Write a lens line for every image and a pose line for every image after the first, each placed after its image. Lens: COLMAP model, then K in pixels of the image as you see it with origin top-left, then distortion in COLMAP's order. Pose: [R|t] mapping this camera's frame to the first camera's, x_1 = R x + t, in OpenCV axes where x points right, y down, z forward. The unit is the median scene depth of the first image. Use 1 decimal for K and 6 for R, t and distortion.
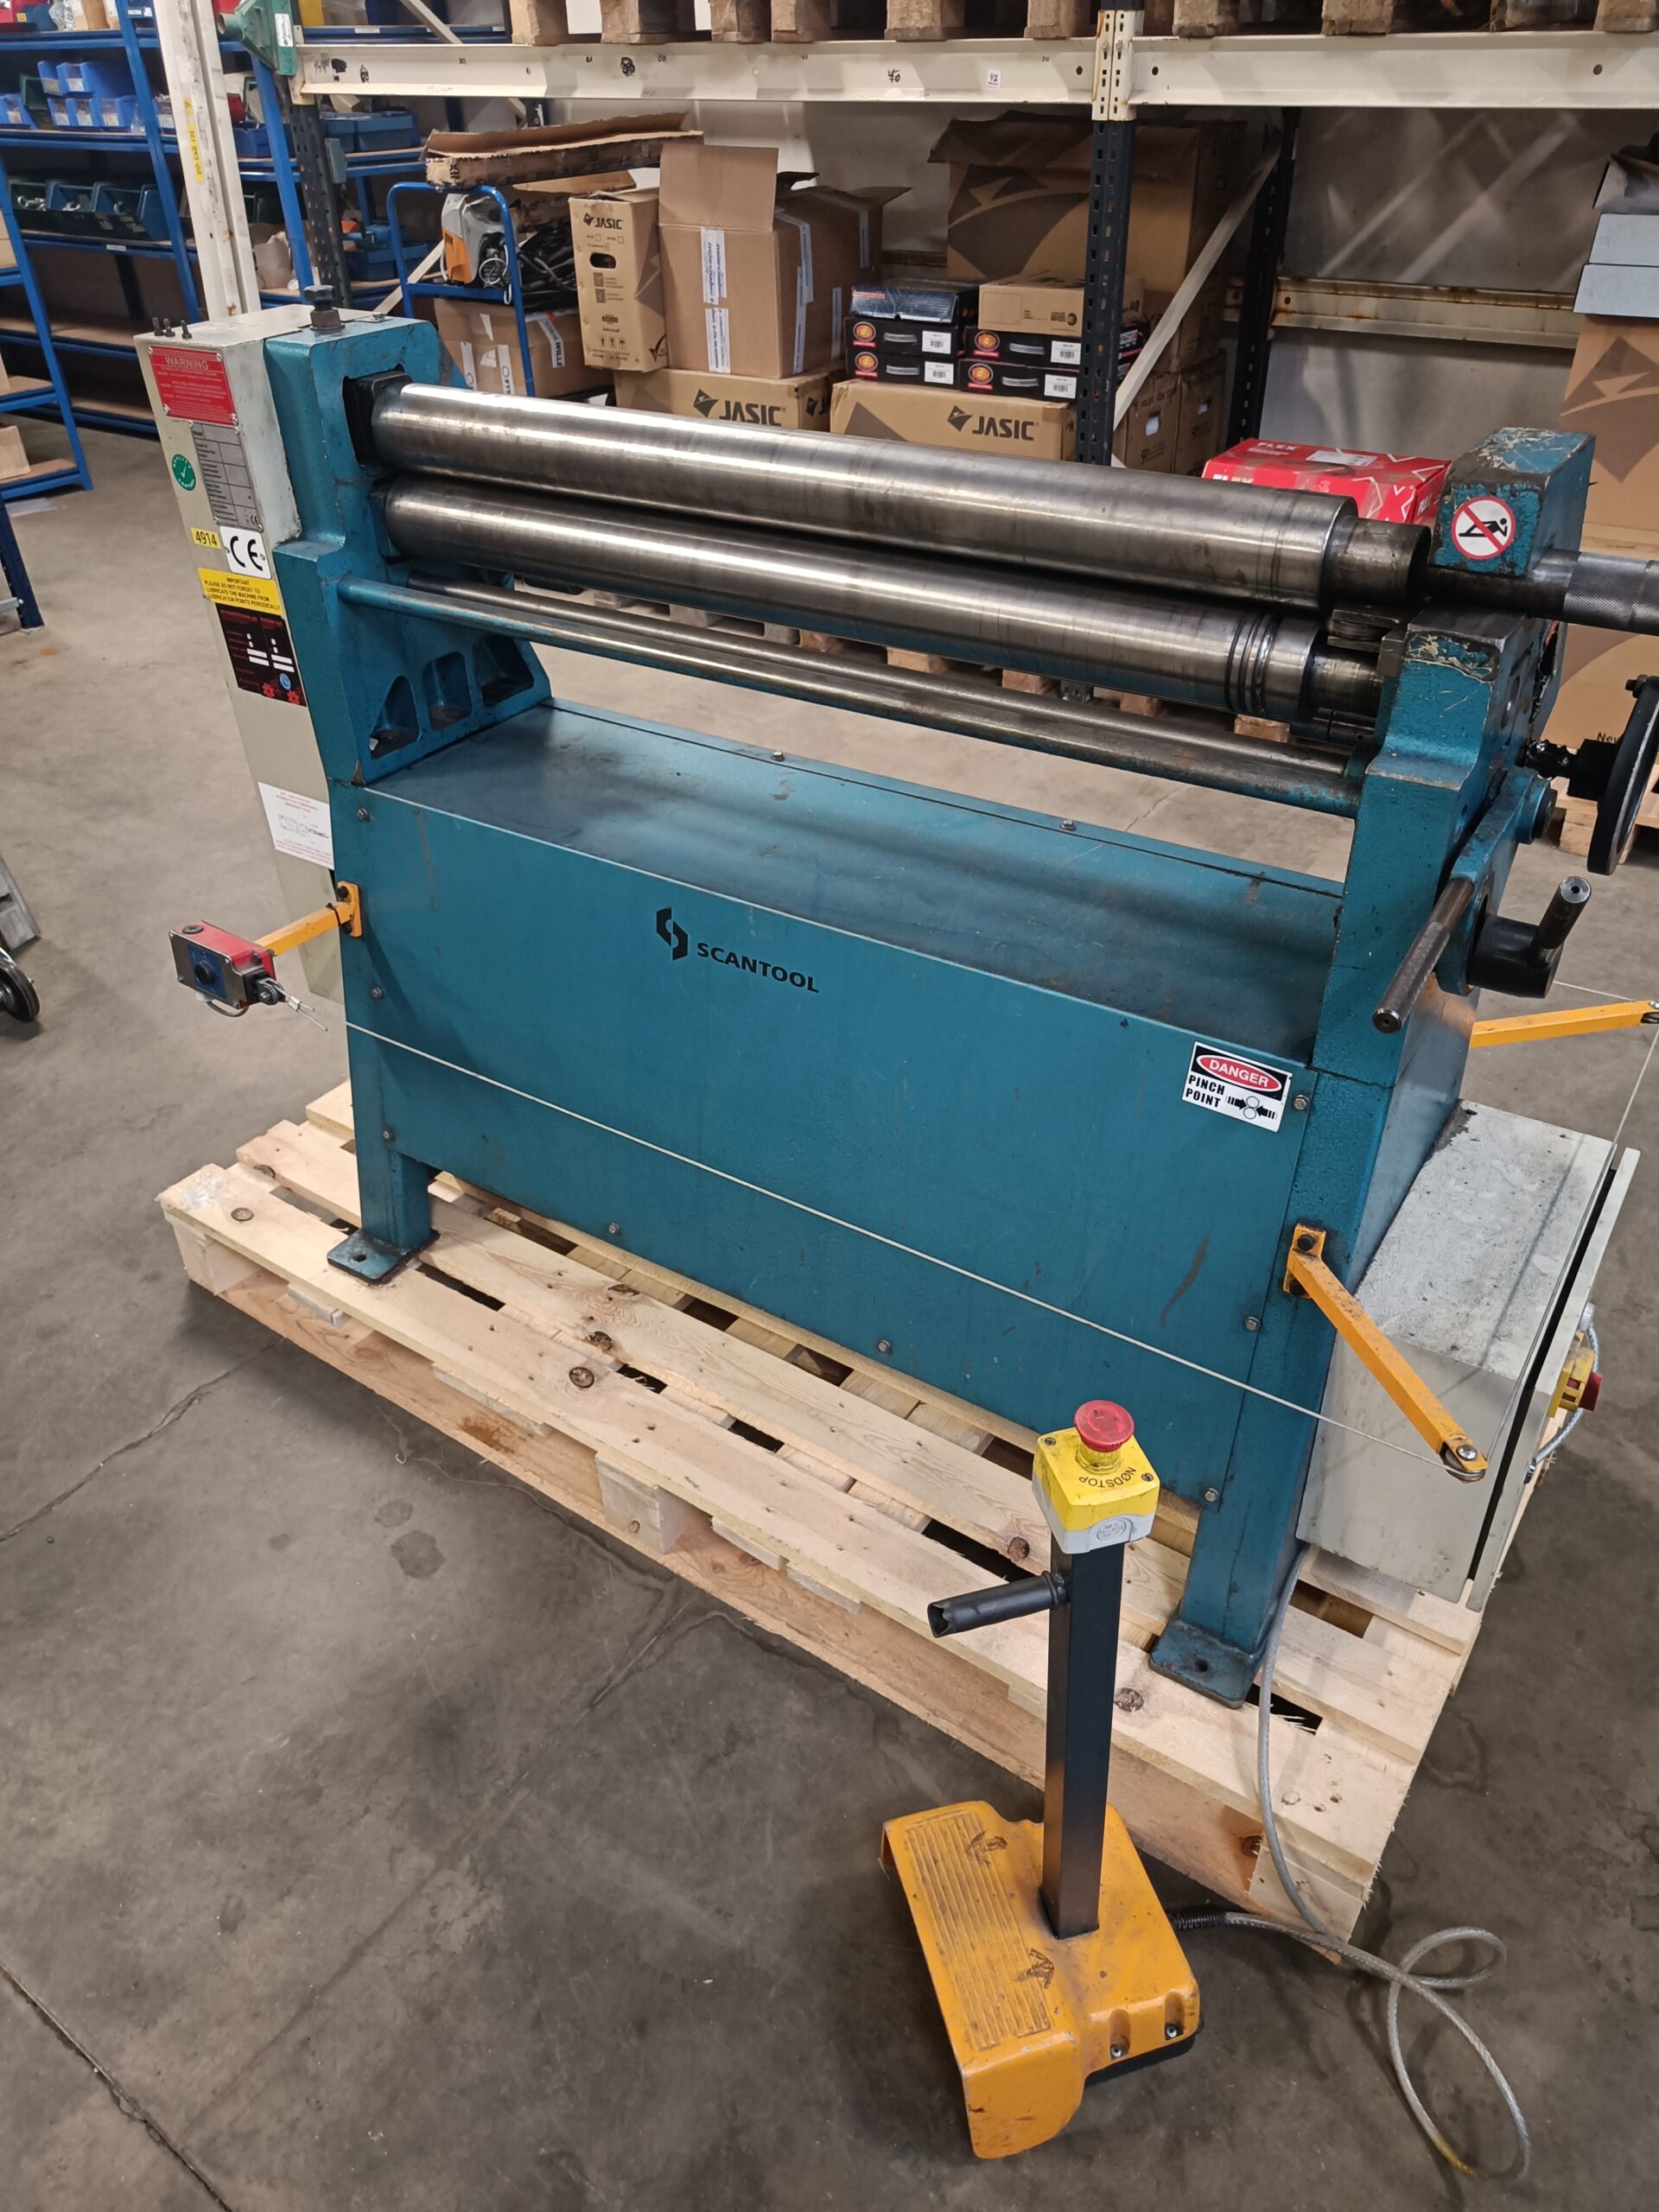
lens RADIAL K [[1533.0, 0, 847.5], [0, 1533.0, 1105.4], [0, 0, 1]] dist [-0.001436, 0.008274]
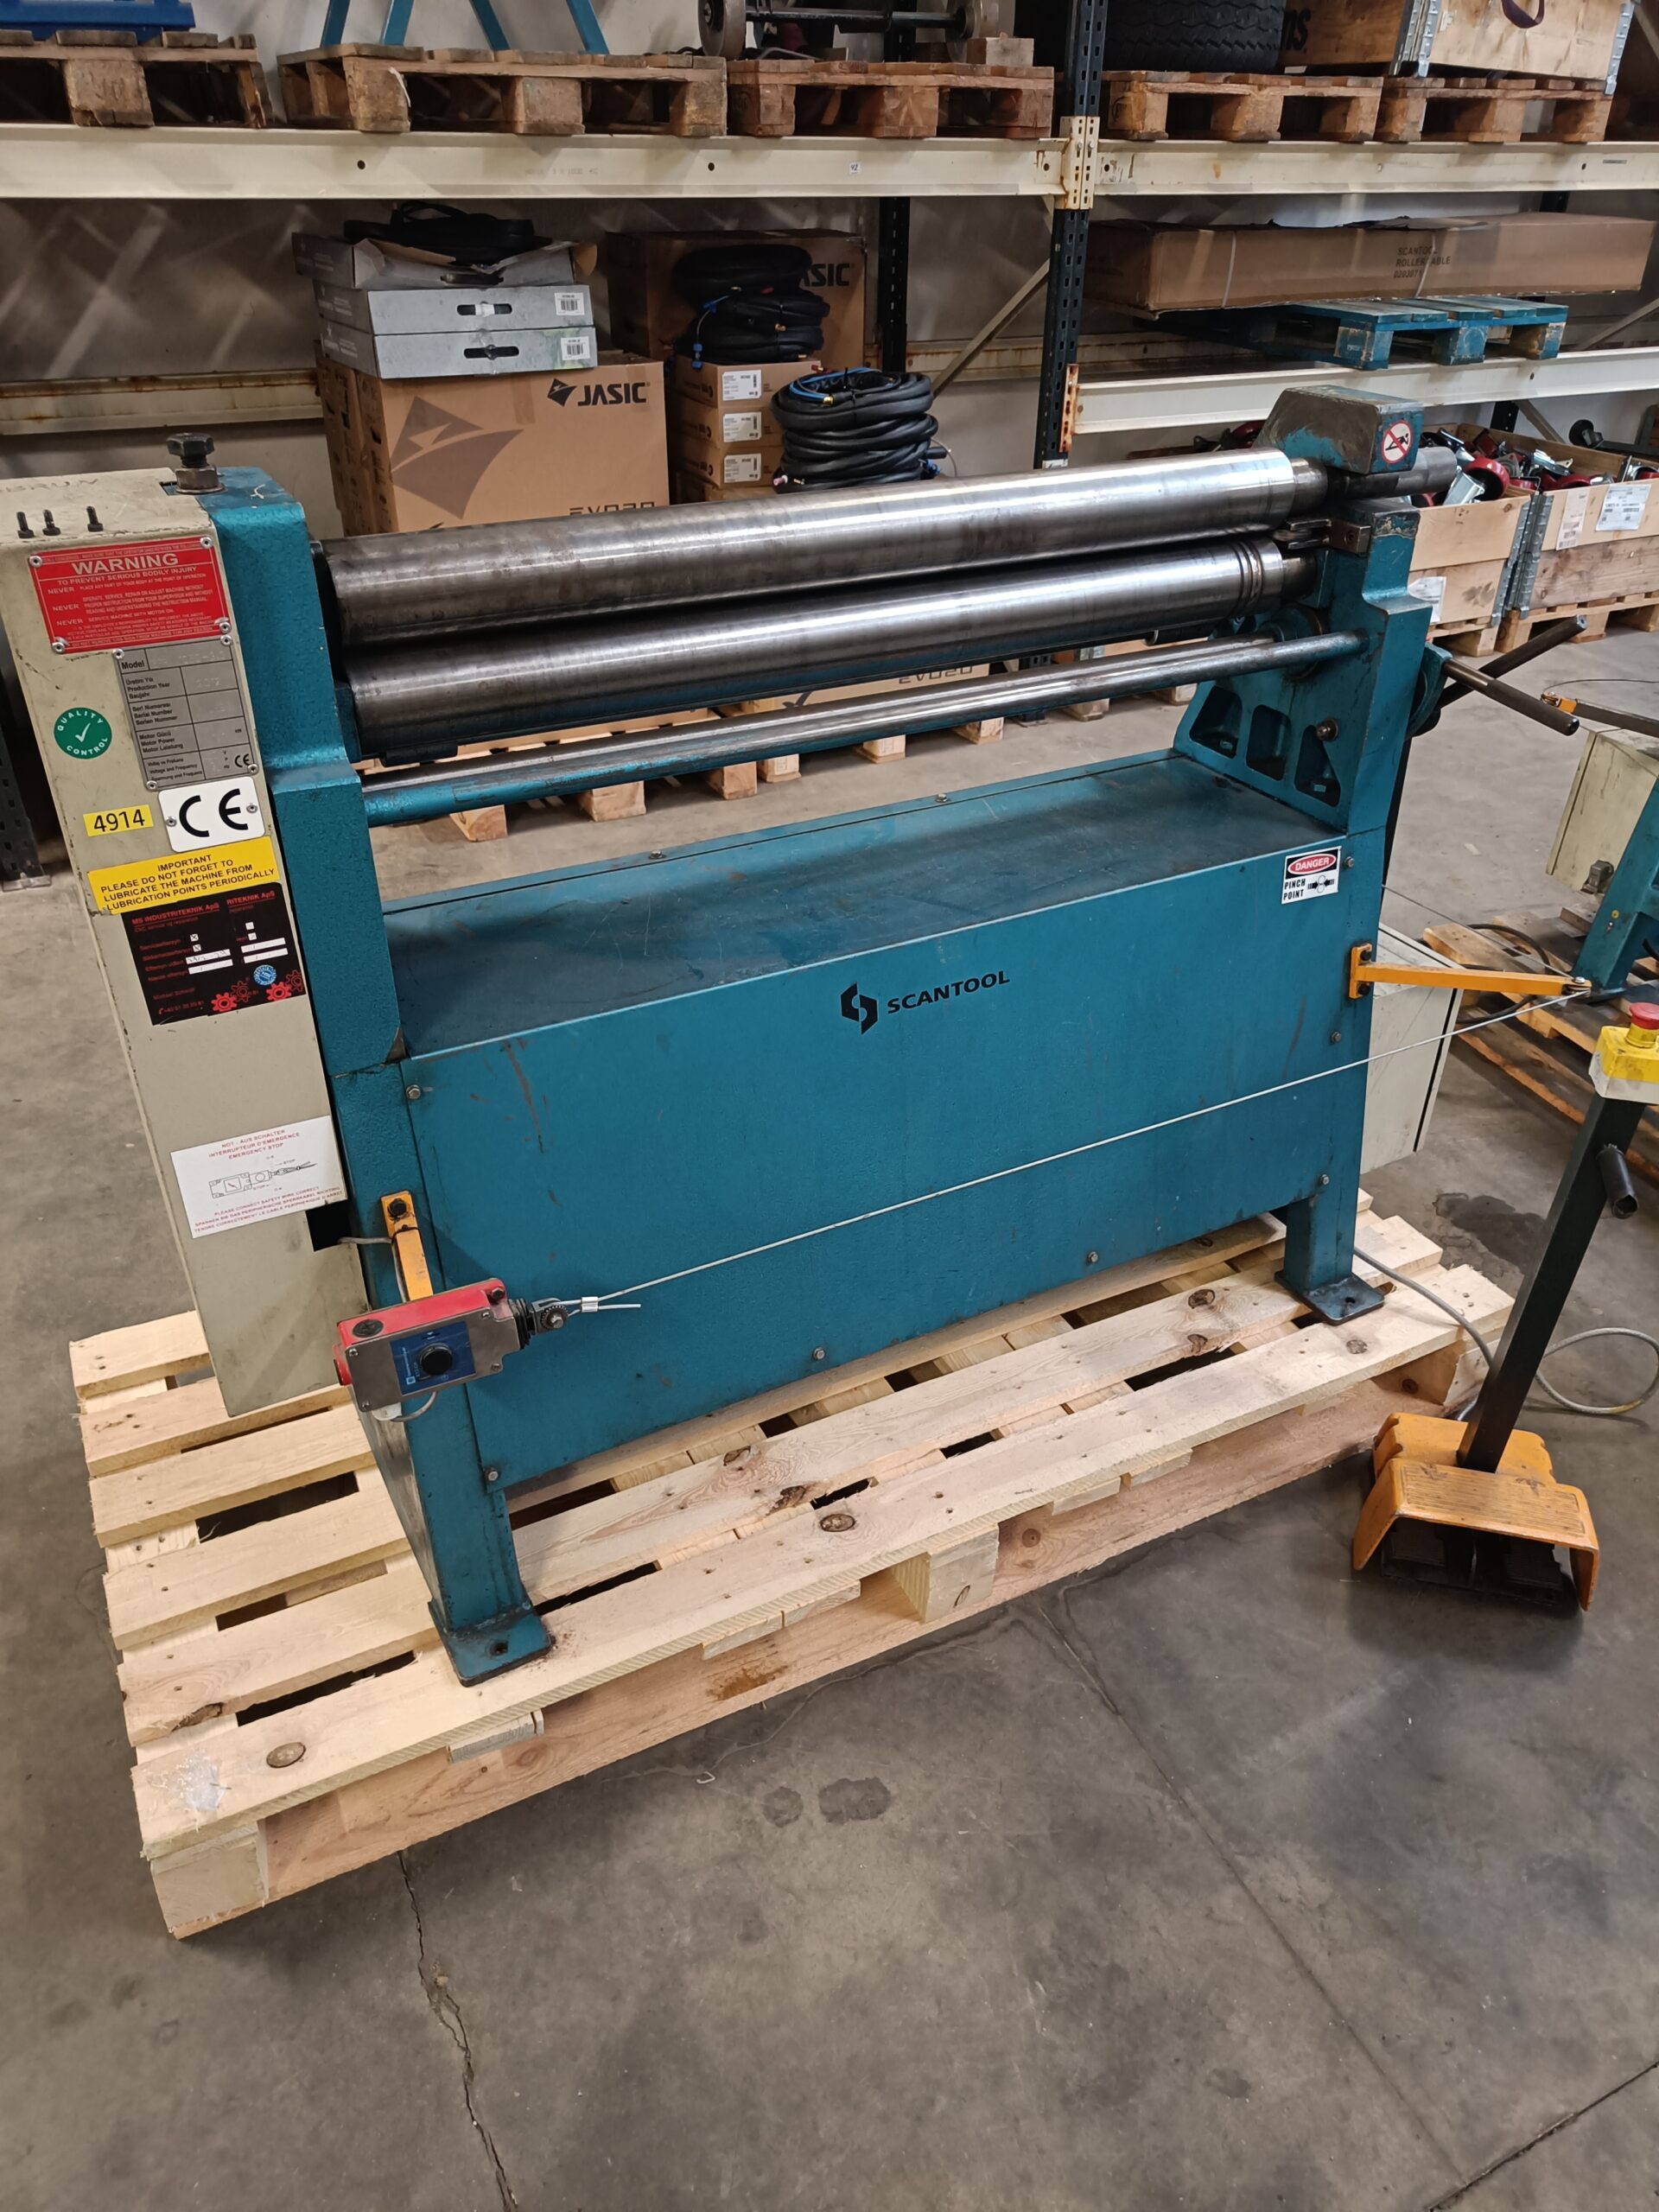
lens RADIAL K [[1533.0, 0, 839.4], [0, 1533.0, 1126.8], [0, 0, 1]] dist [-0.001436, 0.008274]
pose [[0.480820, -0.461171, 0.745744, -0.821260], [0.489081, 0.846969, 0.208433, -0.238763], [-0.727745, 0.264511, 0.632789, 0.374870]]
